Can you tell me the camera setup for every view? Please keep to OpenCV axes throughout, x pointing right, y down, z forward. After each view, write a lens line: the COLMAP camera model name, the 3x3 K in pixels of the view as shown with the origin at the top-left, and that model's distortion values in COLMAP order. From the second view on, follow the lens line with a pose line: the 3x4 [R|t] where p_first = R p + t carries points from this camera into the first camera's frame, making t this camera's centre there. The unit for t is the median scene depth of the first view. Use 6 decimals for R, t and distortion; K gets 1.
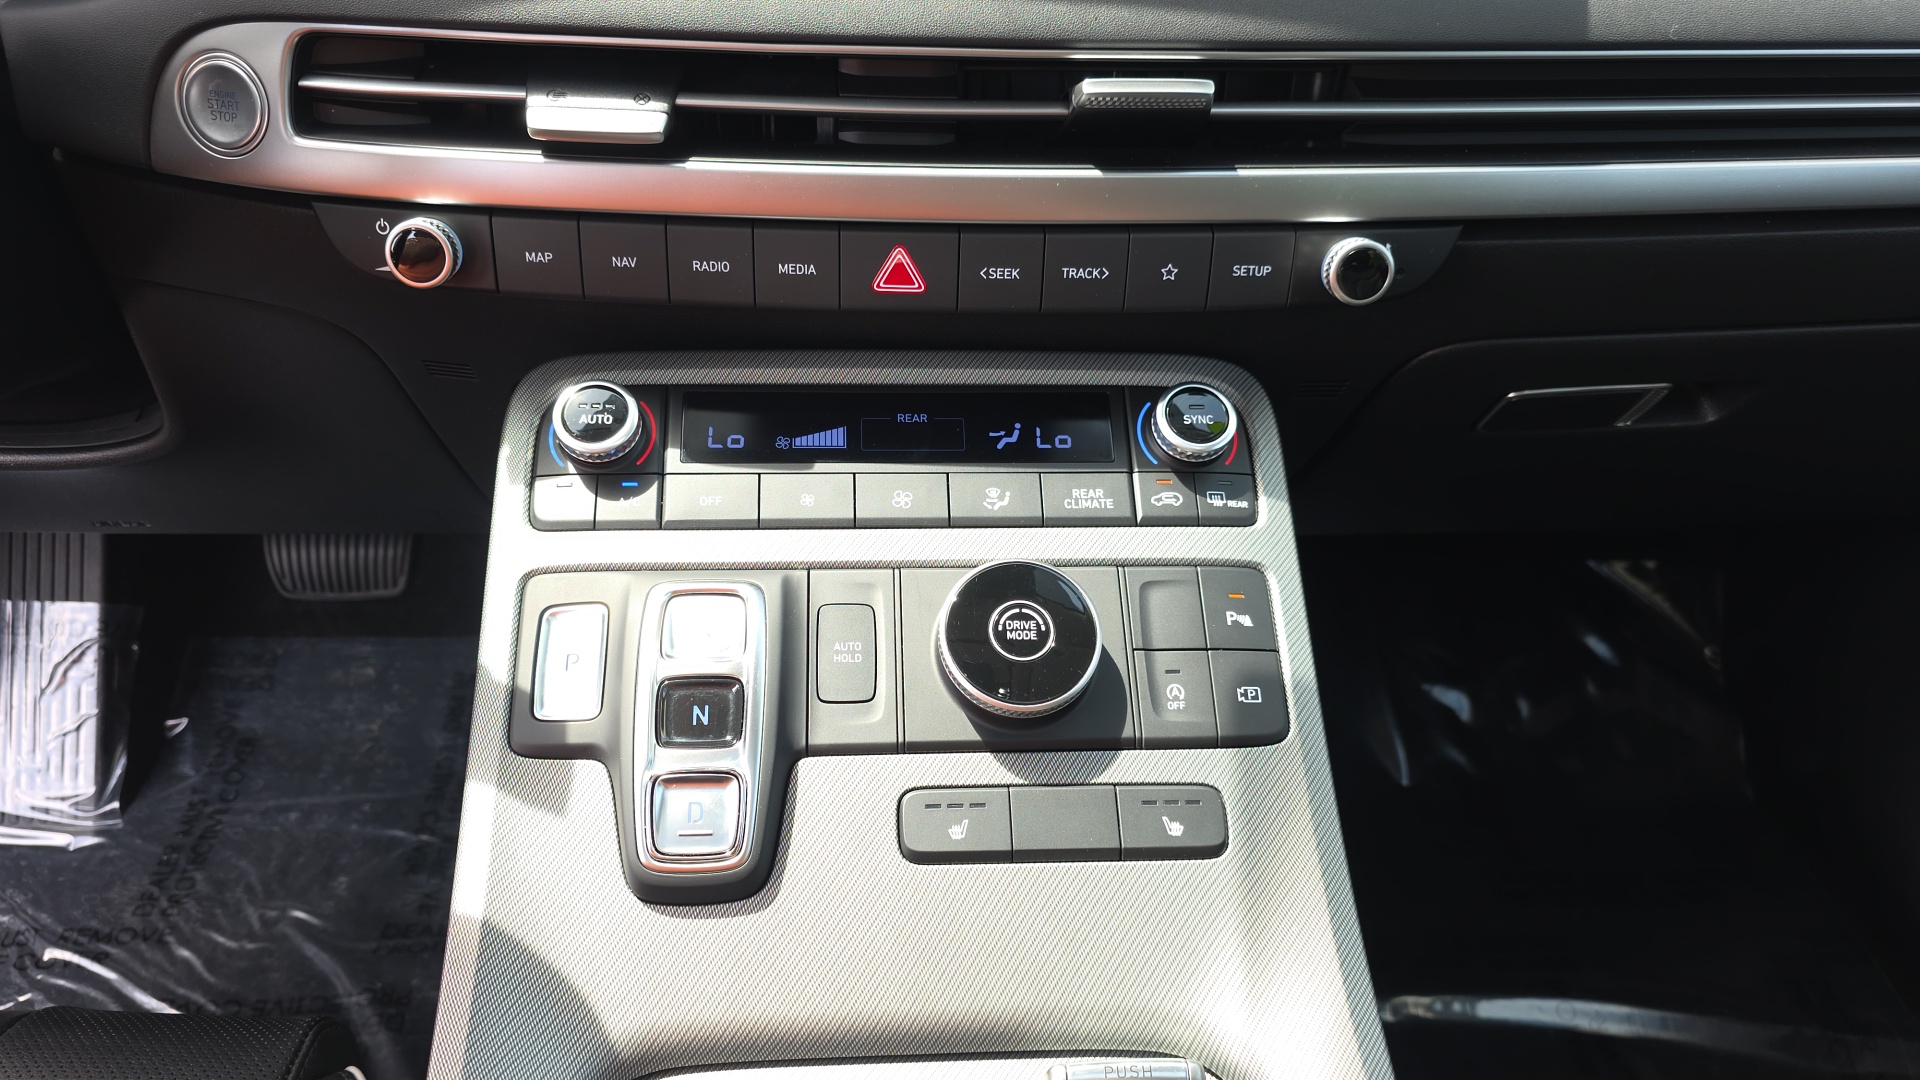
lens RADIAL K [[1316.2, 0, 931.1], [0, 1316.2, 541.5], [0, 0, 1]] dist [0.100211, -0.167280]
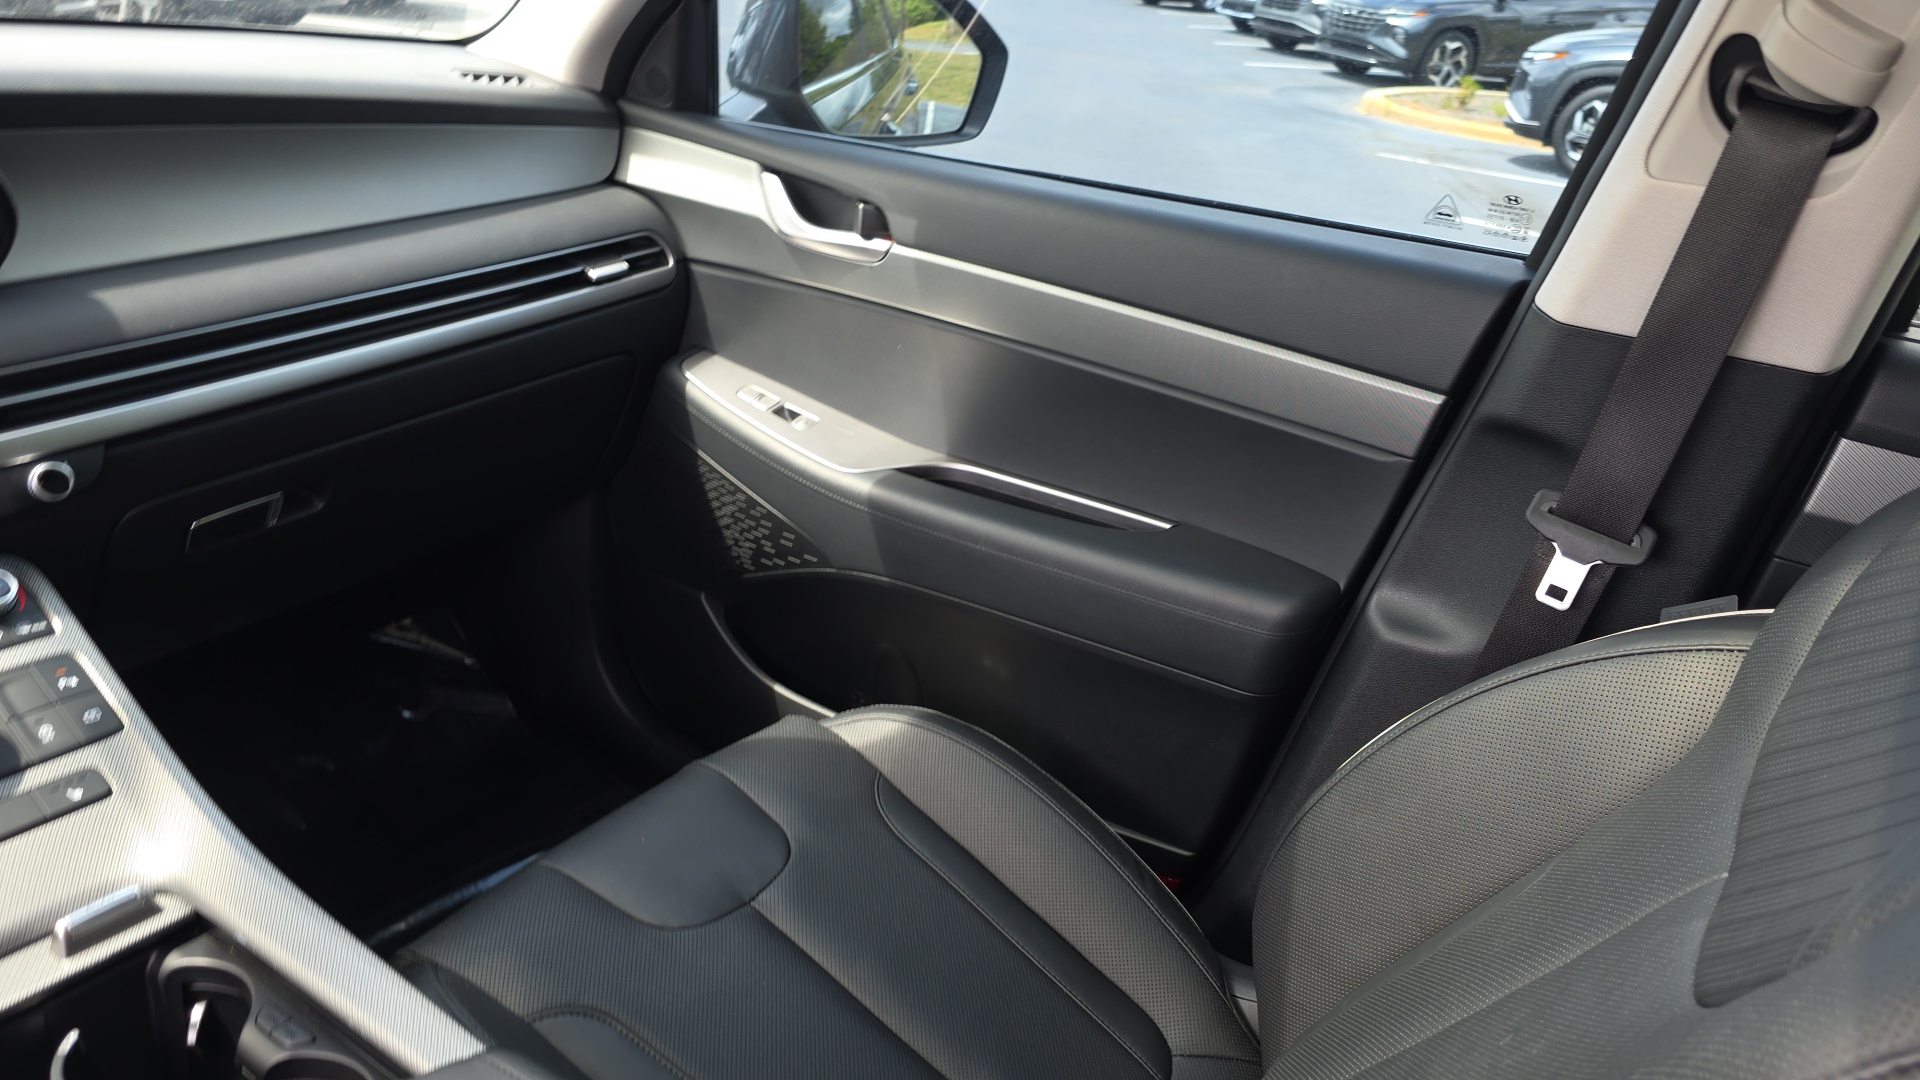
lens RADIAL K [[1305.8, 0, 953.2], [0, 1305.8, 572.7], [0, 0, 1]] dist [0.057037, -0.051724]
pose [[0.623151, -0.332156, 0.708065, -0.235531], [0.410035, 0.909688, 0.065876, 0.298085], [-0.665999, 0.249280, 0.703068, -1.070166]]
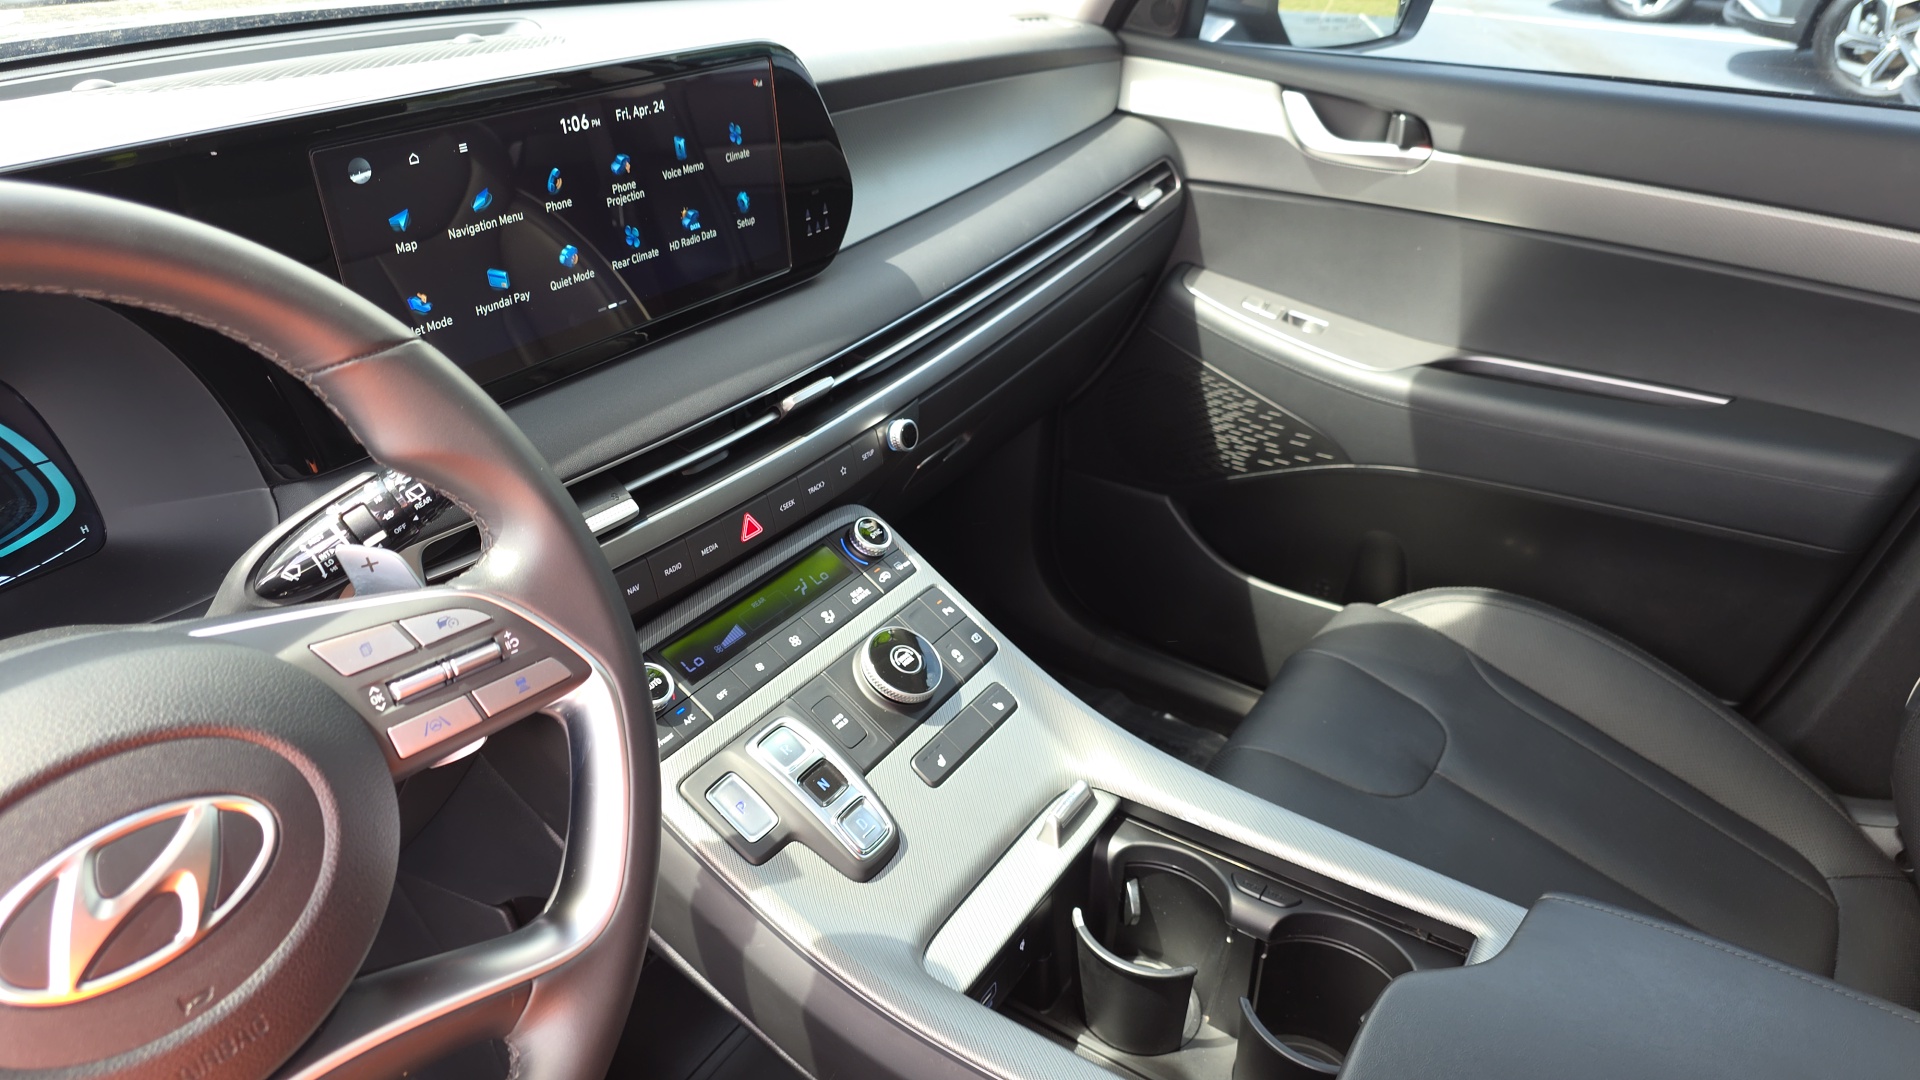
lens RADIAL K [[1316.9, 0, 960.0], [0, 1316.9, 540.0], [0, 0, 1]] dist [0.043298, -0.053149]
pose [[0.591828, -0.416009, 0.690417, -1.091969], [0.473236, 0.872699, 0.120183, -0.267521], [-0.652524, 0.255602, 0.713358, -0.448528]]
